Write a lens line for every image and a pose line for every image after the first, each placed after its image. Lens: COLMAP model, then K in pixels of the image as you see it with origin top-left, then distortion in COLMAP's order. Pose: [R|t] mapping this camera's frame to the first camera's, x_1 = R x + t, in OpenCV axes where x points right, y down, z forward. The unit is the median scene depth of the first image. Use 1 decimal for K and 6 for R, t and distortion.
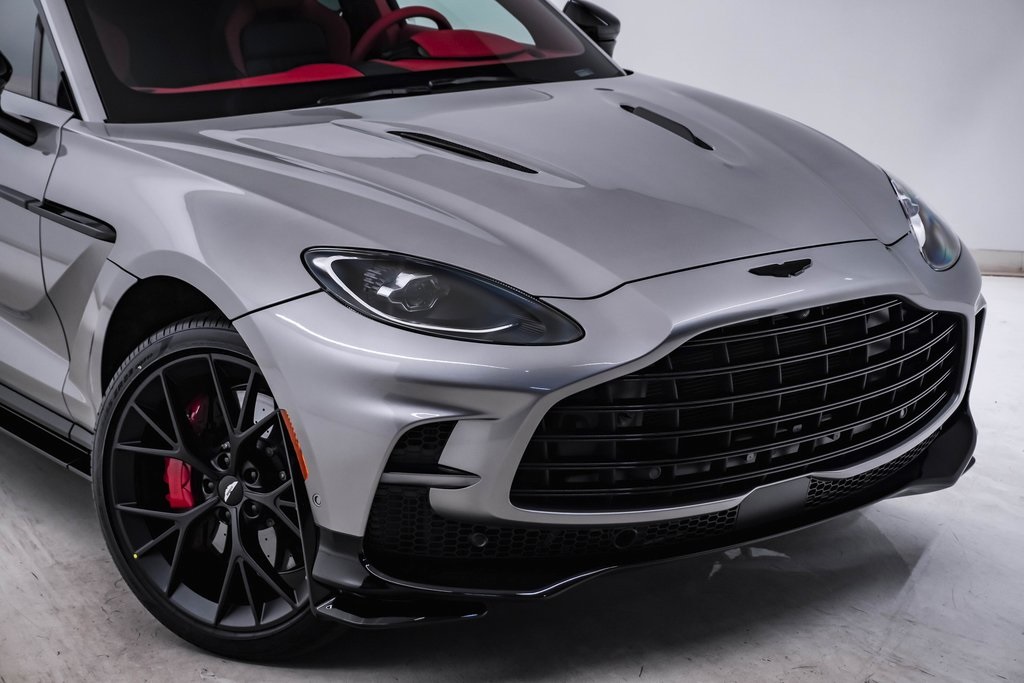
lens RADIAL K [[2094.3, 0, 513.2], [0, 2094.3, 343.0], [0, 0, 1]] dist [0.026010, 0.000000]
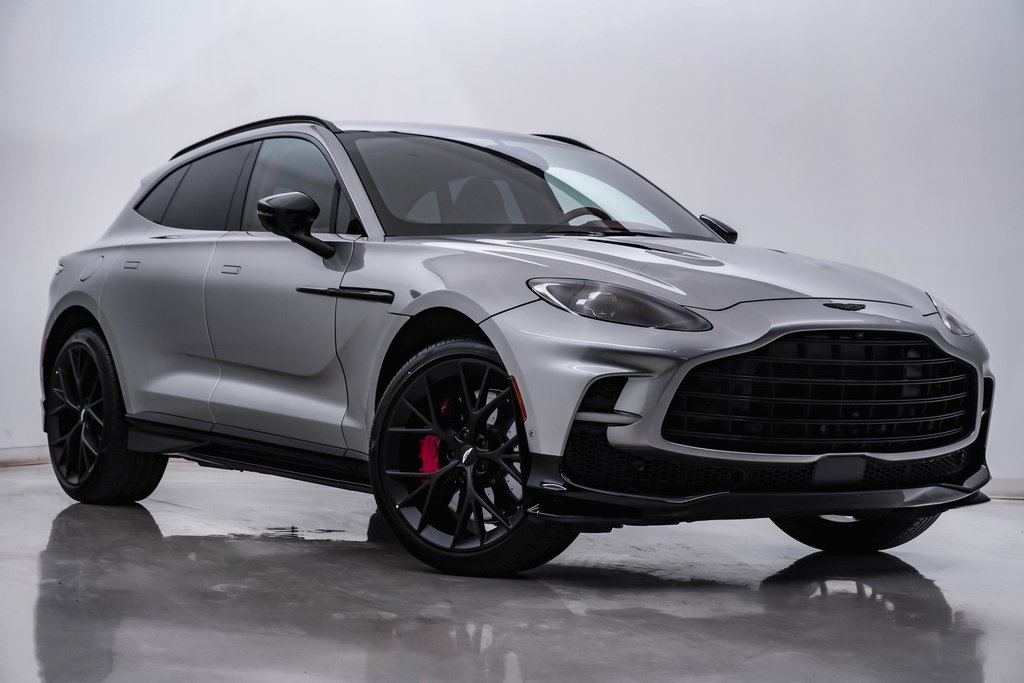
lens RADIAL K [[2112.3, 0, 510.4], [0, 2112.3, 342.9], [0, 0, 1]] dist [-0.010785, 0.000000]
pose [[0.997975, 0.027771, -0.057217, -0.022427], [-0.040587, 0.970718, -0.236767, 0.344342], [0.048966, 0.238610, 0.969880, -0.452055]]
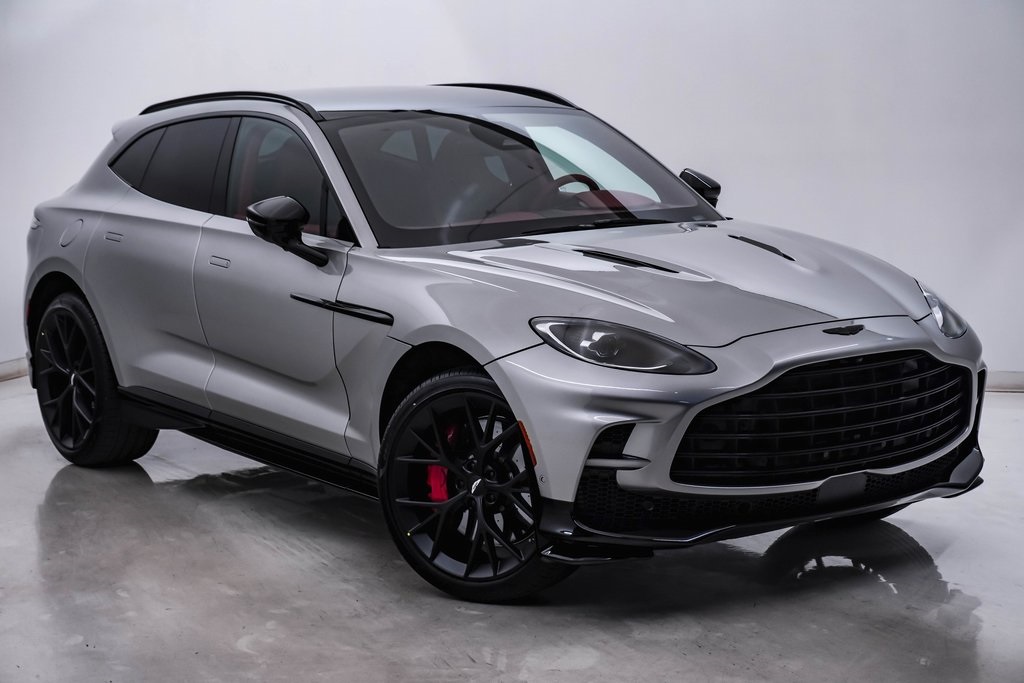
lens RADIAL K [[2094.3, 0, 513.6], [0, 2094.3, 365.1], [0, 0, 1]] dist [0.026010, 0.000000]
pose [[0.999633, -0.008889, -0.025580, -0.069560], [0.006487, 0.995691, -0.092502, 0.123668], [0.026292, 0.092302, 0.995384, -0.493236]]
